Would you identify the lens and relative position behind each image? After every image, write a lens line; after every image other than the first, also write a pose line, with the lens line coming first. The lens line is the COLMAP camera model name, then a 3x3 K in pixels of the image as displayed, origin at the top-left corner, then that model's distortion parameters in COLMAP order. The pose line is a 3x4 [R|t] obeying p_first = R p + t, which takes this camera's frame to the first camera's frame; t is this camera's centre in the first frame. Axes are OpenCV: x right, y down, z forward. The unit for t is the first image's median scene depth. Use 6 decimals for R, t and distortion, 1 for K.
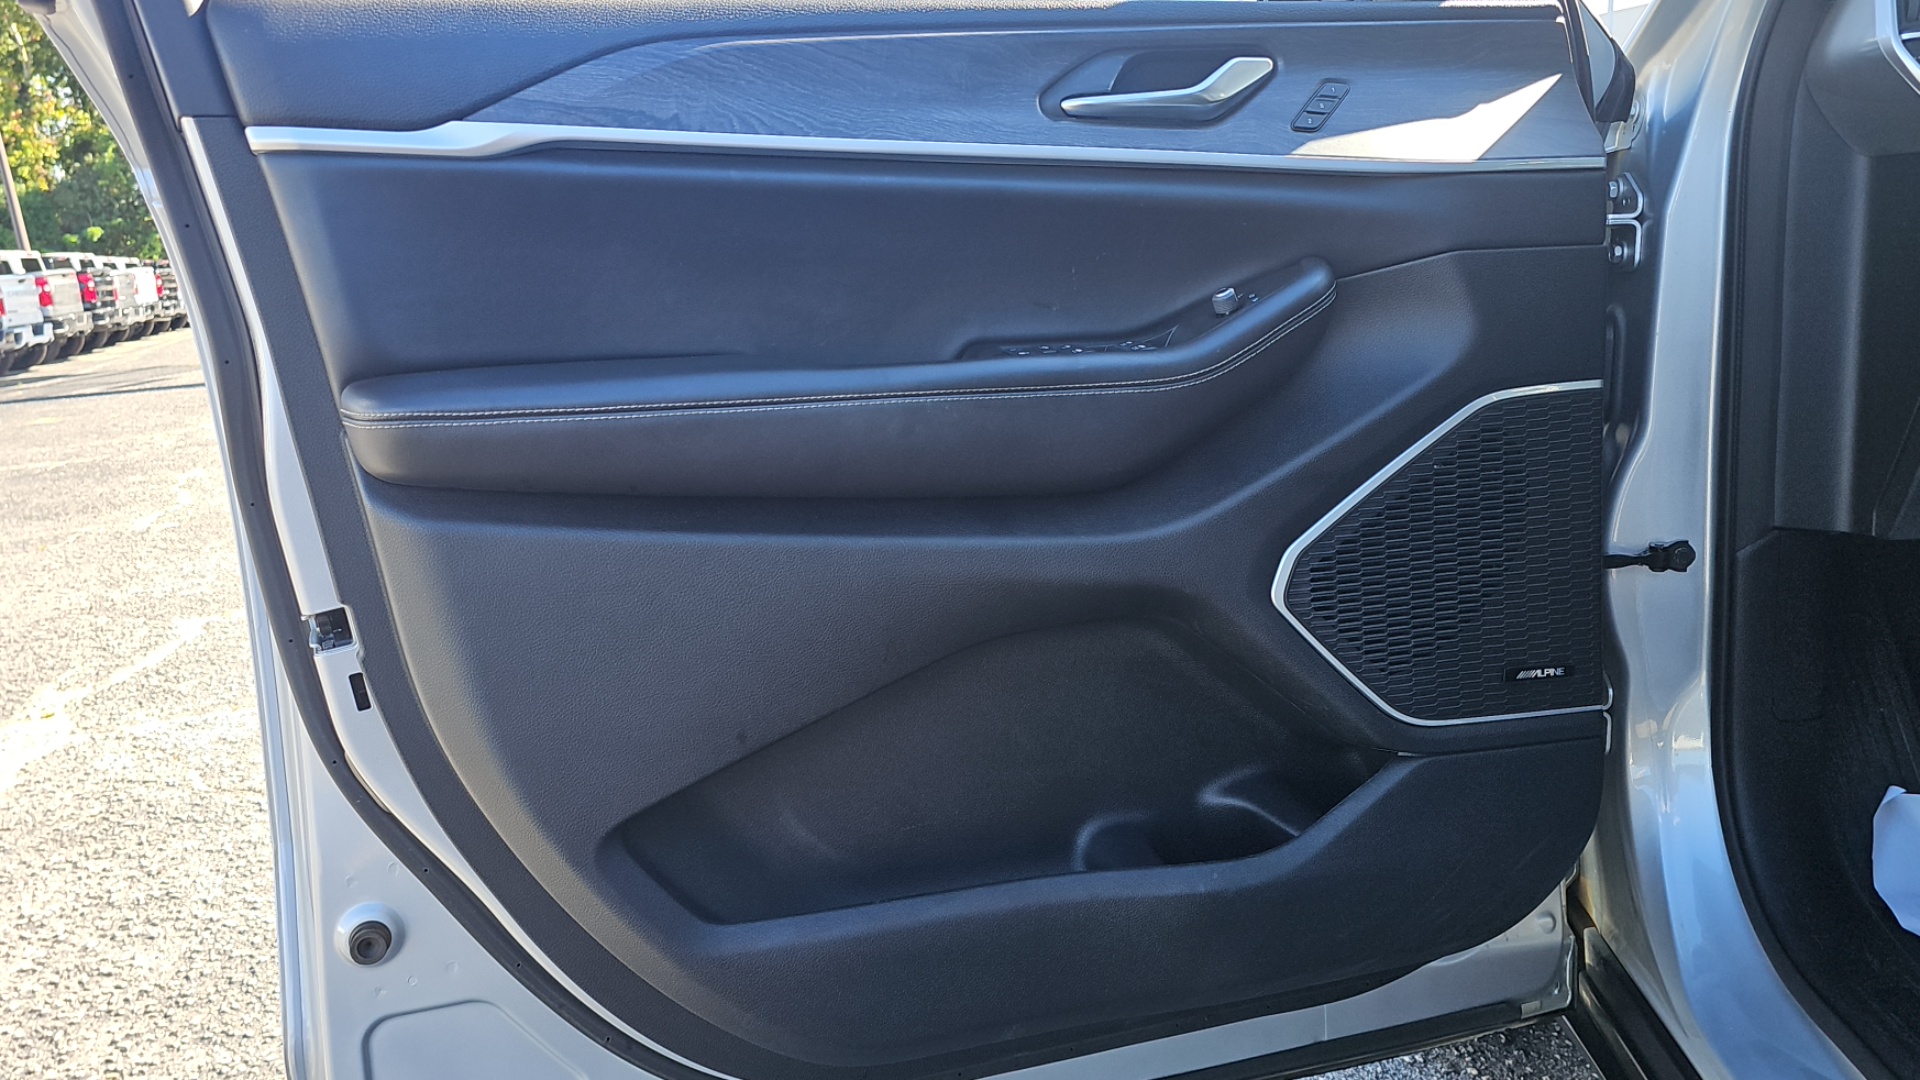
lens RADIAL K [[1432.1, 0, 953.2], [0, 1432.1, 529.7], [0, 0, 1]] dist [0.048977, -0.055087]
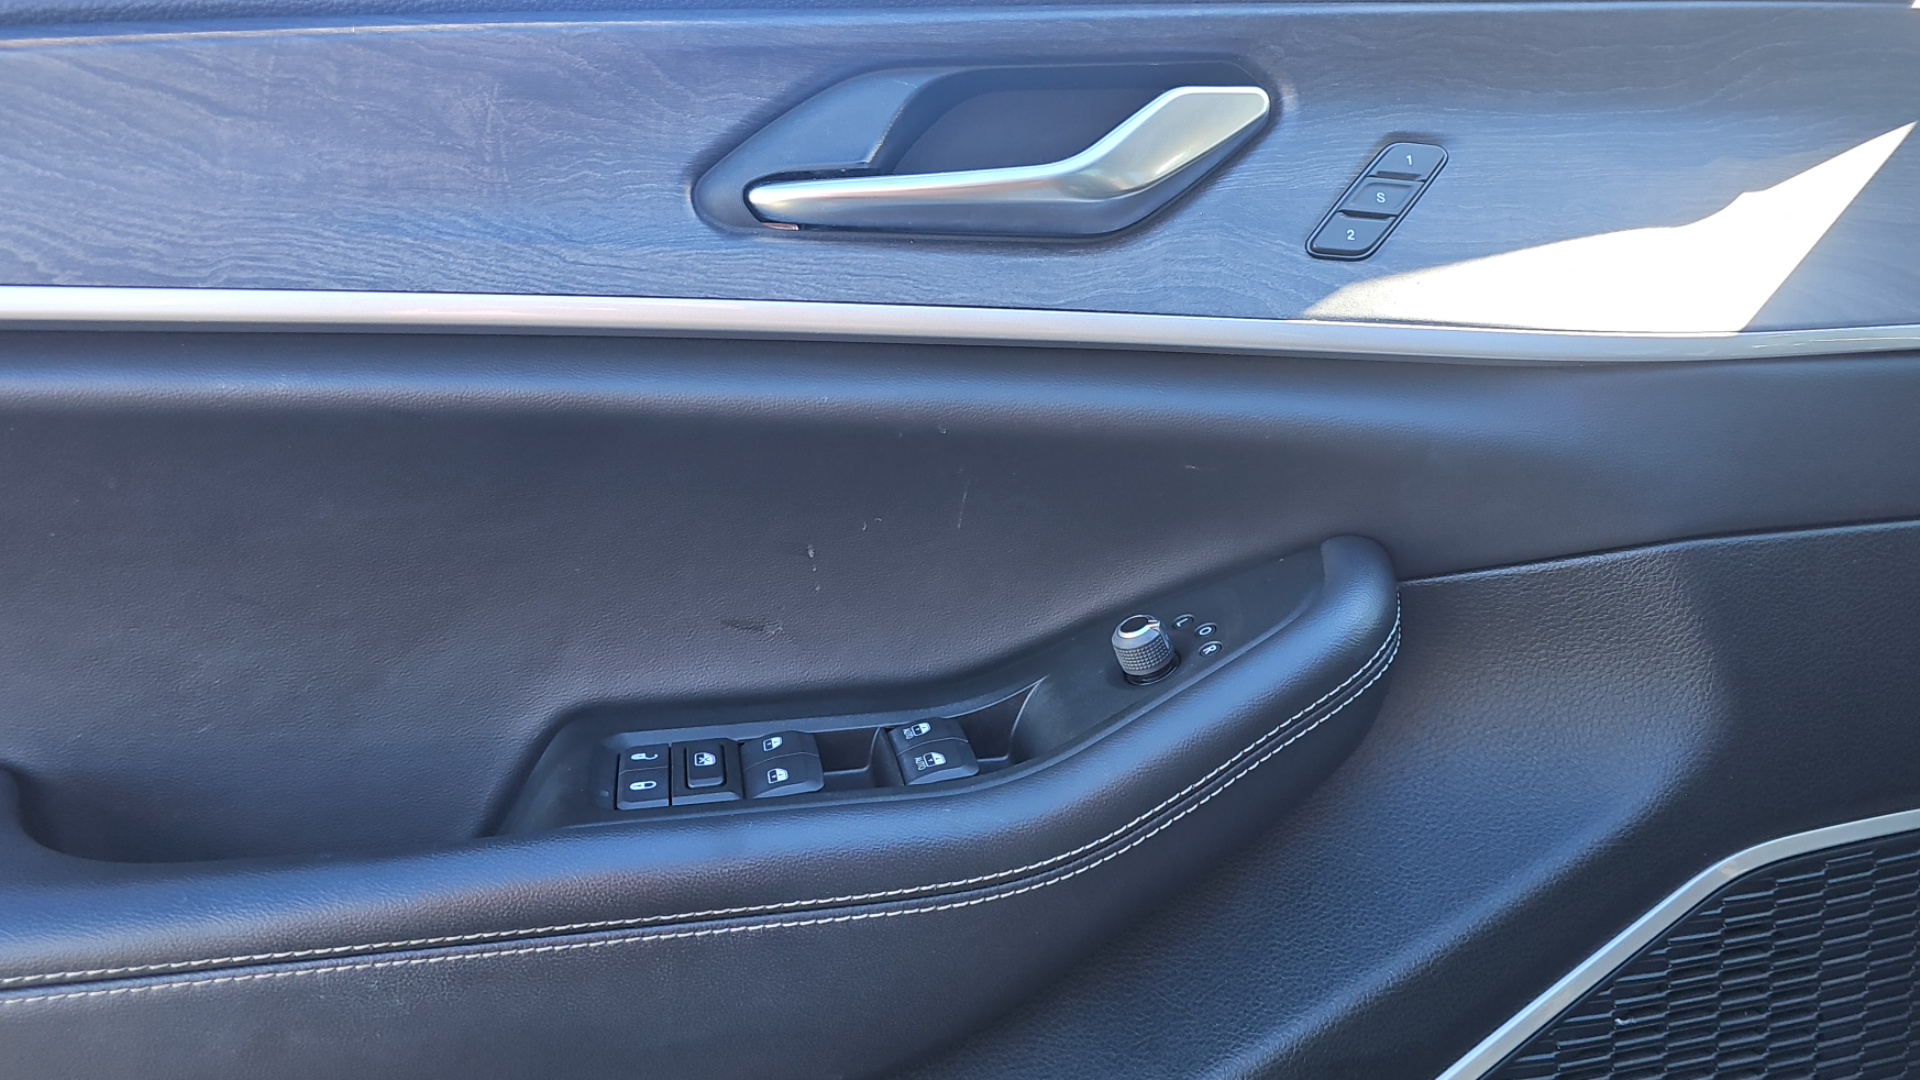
lens RADIAL K [[1345.7, 0, 960.0], [0, 1345.7, 540.0], [0, 0, 1]] dist [0.001648, -0.004858]
pose [[0.997403, 0.027445, -0.066595, 0.161050], [-0.025482, 0.999220, 0.030151, -0.202570], [0.067371, -0.028376, 0.997324, 0.591240]]
